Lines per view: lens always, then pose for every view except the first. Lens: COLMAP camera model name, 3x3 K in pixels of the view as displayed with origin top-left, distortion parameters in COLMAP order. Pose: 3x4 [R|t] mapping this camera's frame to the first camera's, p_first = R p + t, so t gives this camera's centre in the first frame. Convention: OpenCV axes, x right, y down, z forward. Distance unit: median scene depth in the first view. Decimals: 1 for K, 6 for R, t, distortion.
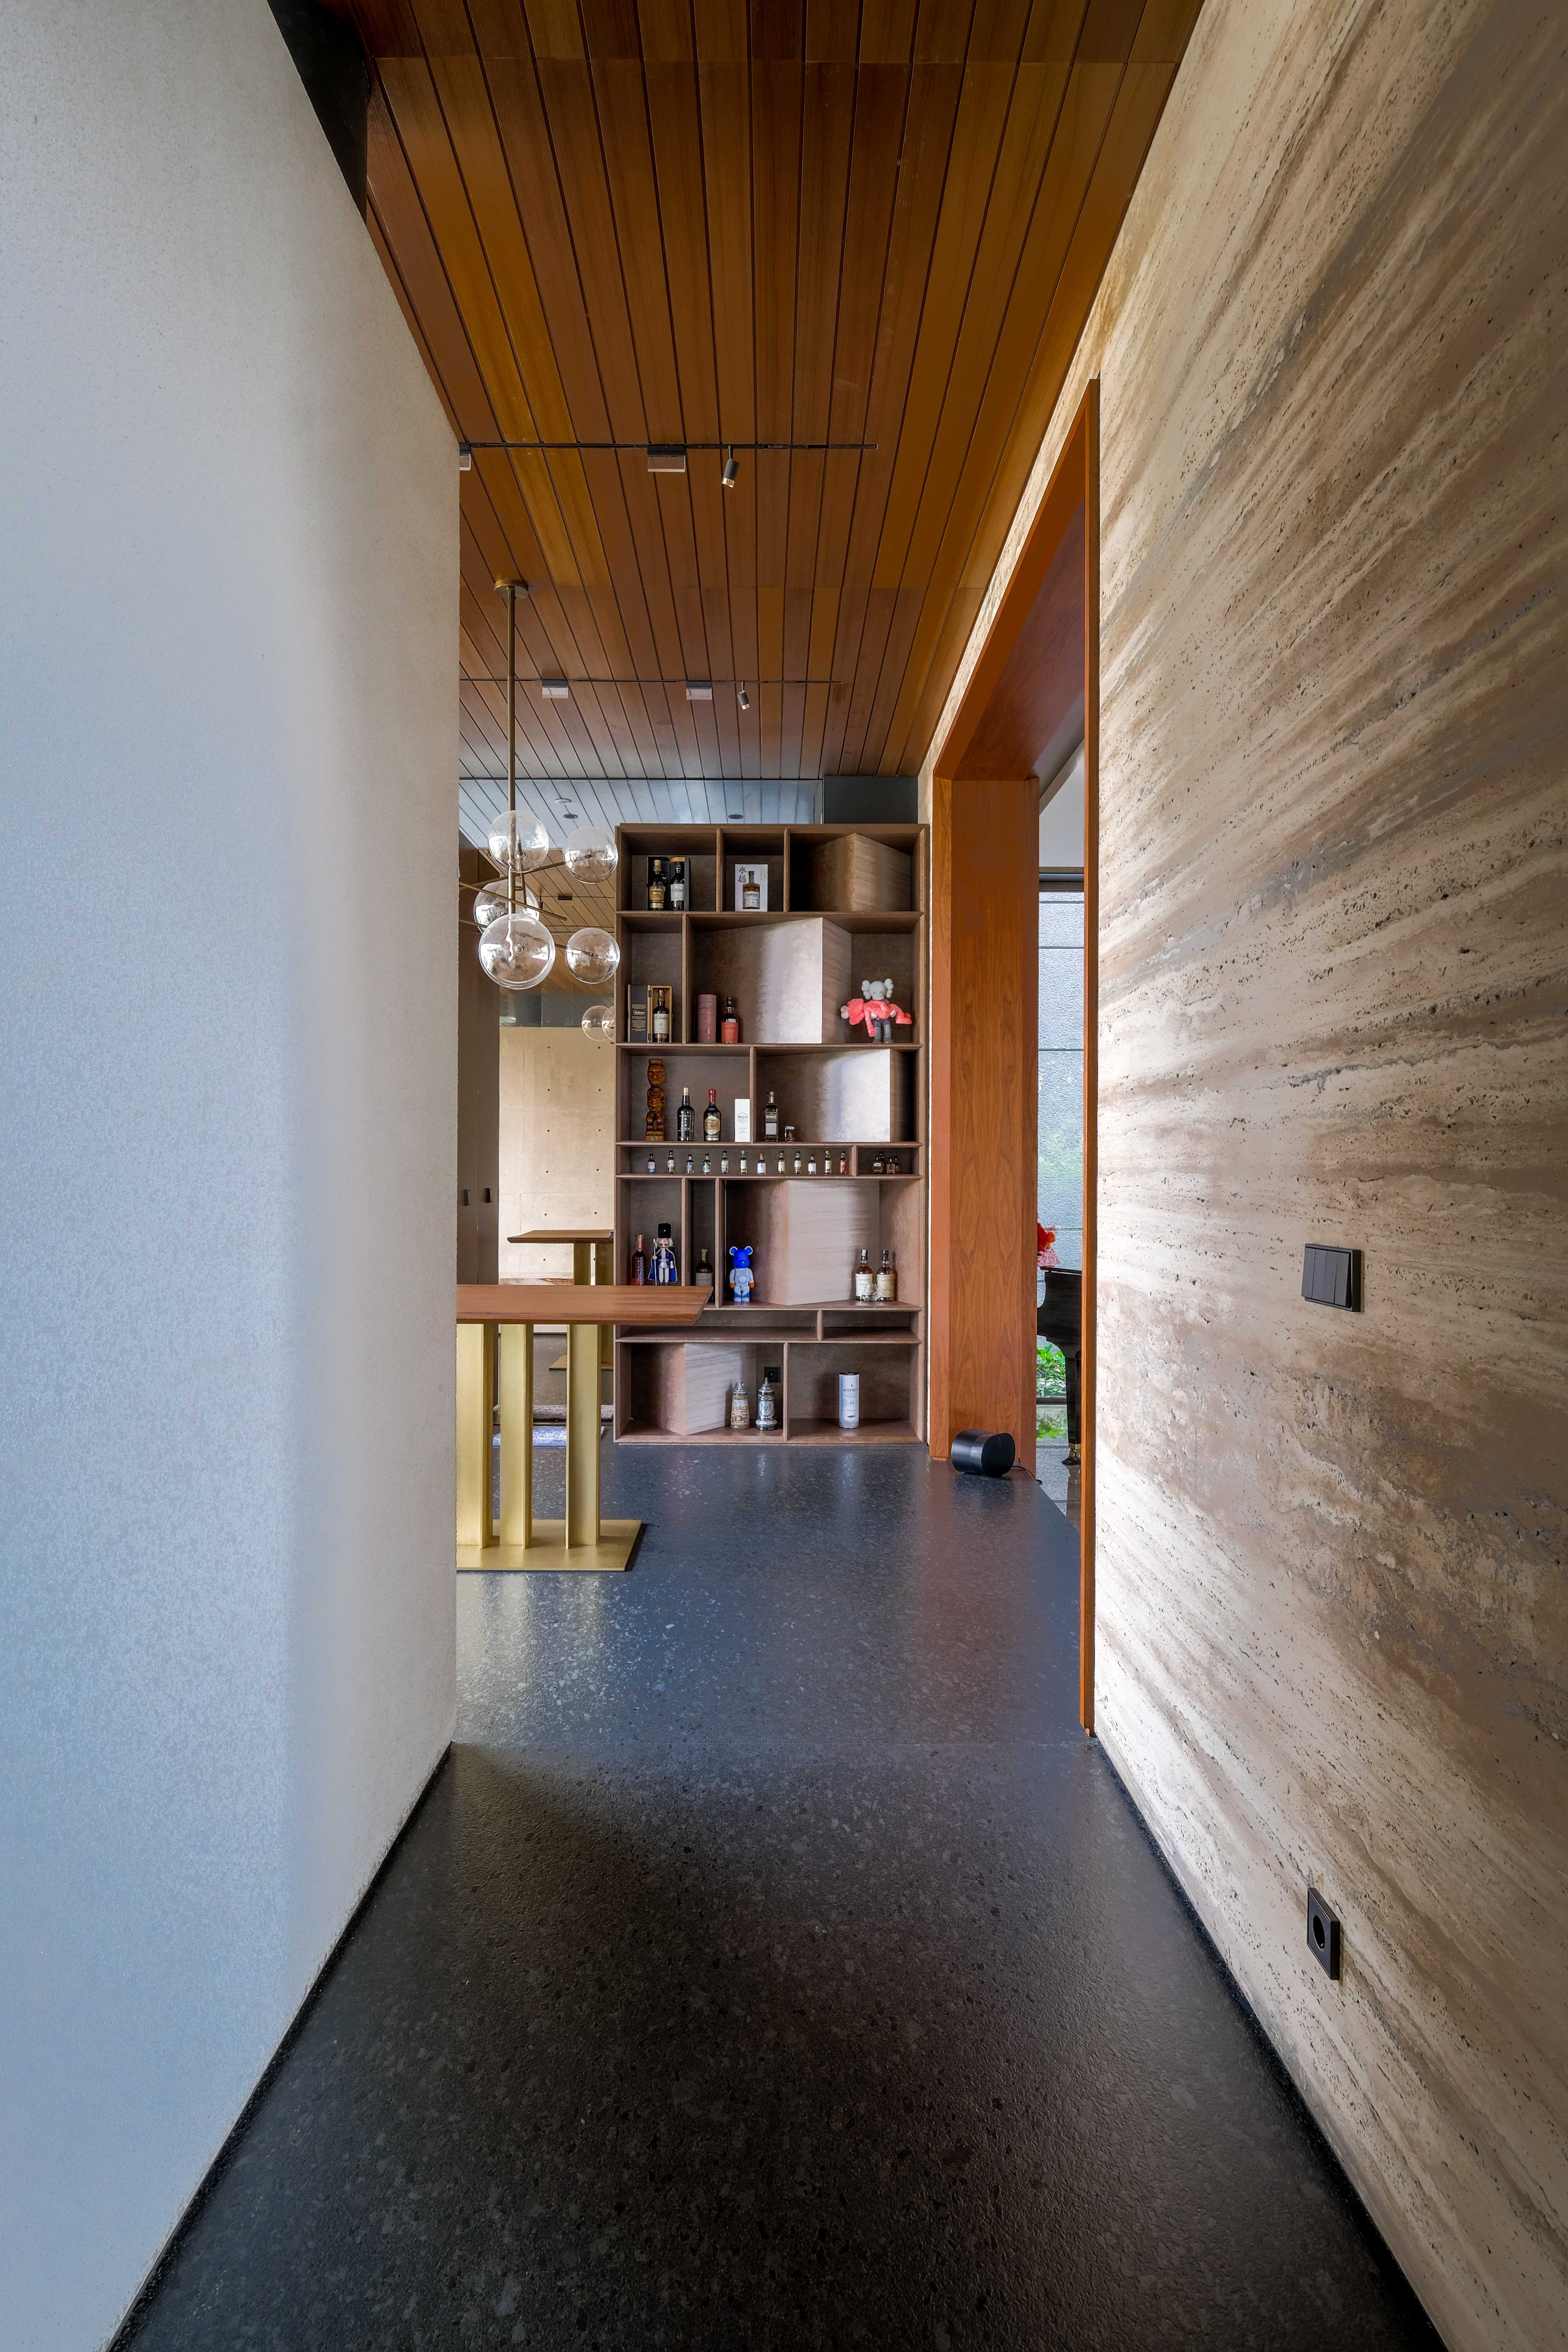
lens RADIAL K [[1352.3, 0, 787.0], [0, 1352.3, 1185.7], [0, 0, 1]] dist [-0.002813, -0.000068]
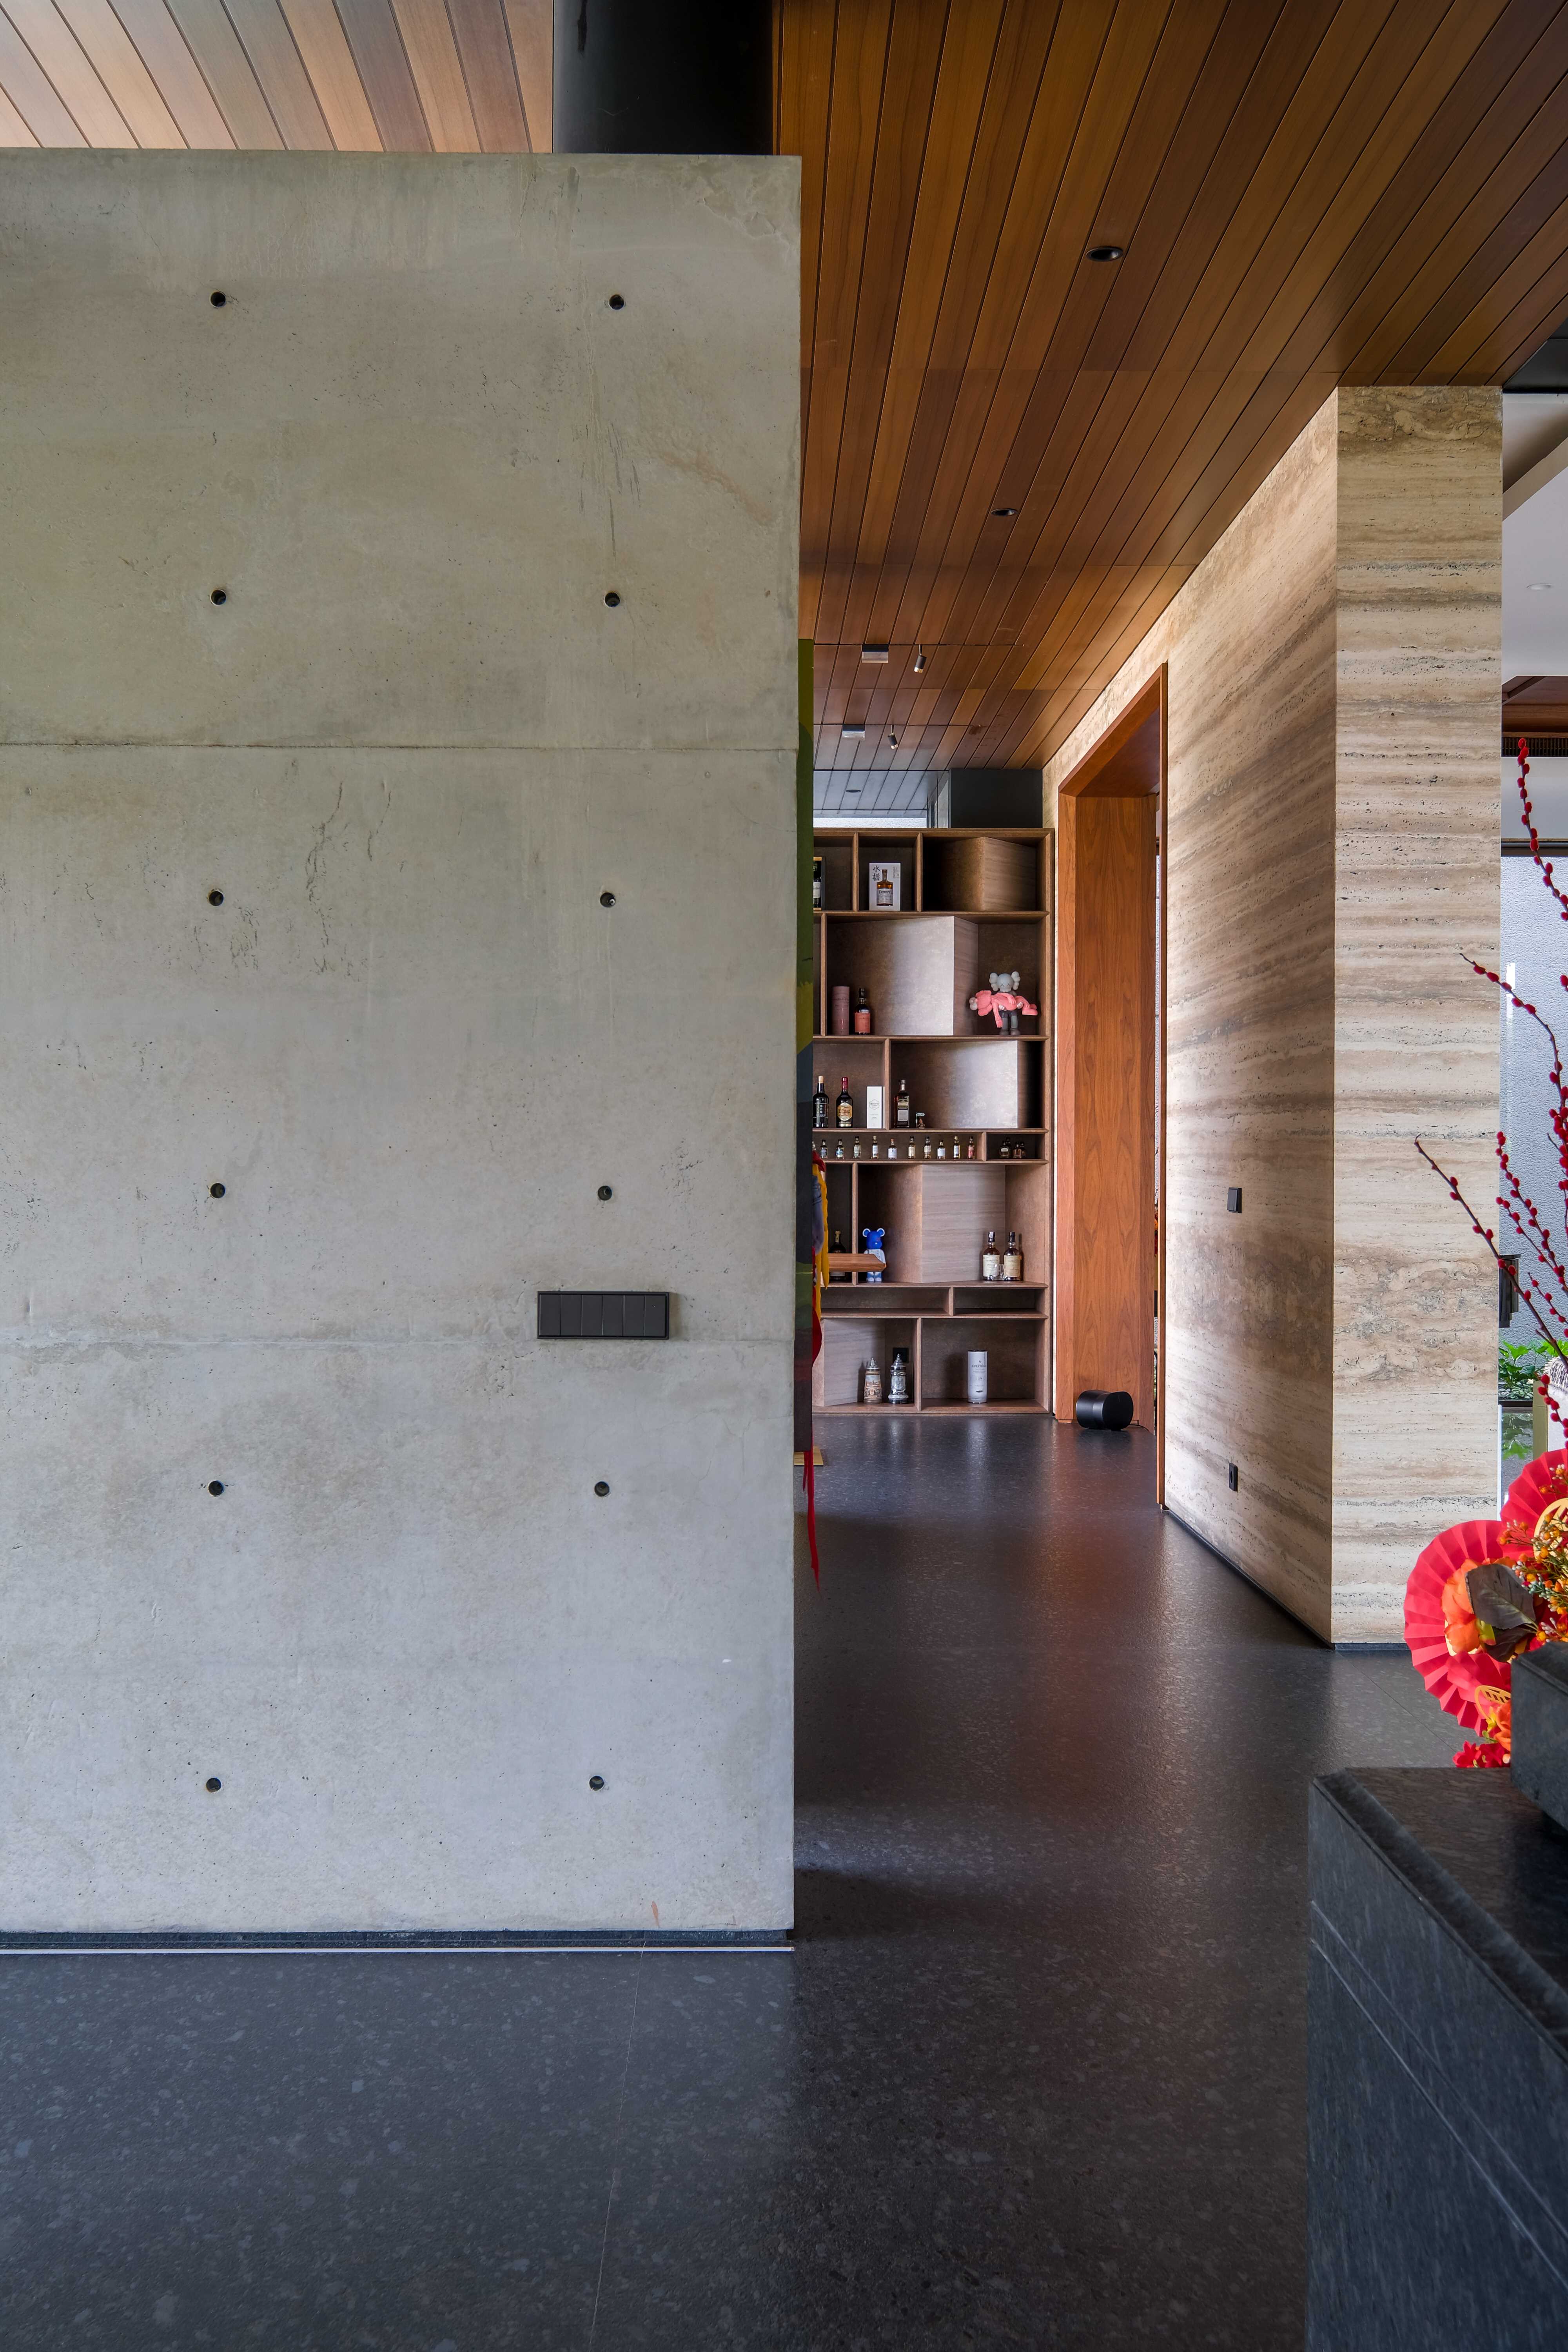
lens RADIAL K [[2473.5, 0, 780.9], [0, 2473.5, 1168.9], [0, 0, 1]] dist [0.013141, 0.000000]
pose [[0.999995, -0.000175, 0.003099, -0.113286], [0.000191, 0.999986, -0.005266, 0.009443], [-0.003098, 0.005267, 0.999981, -0.921701]]
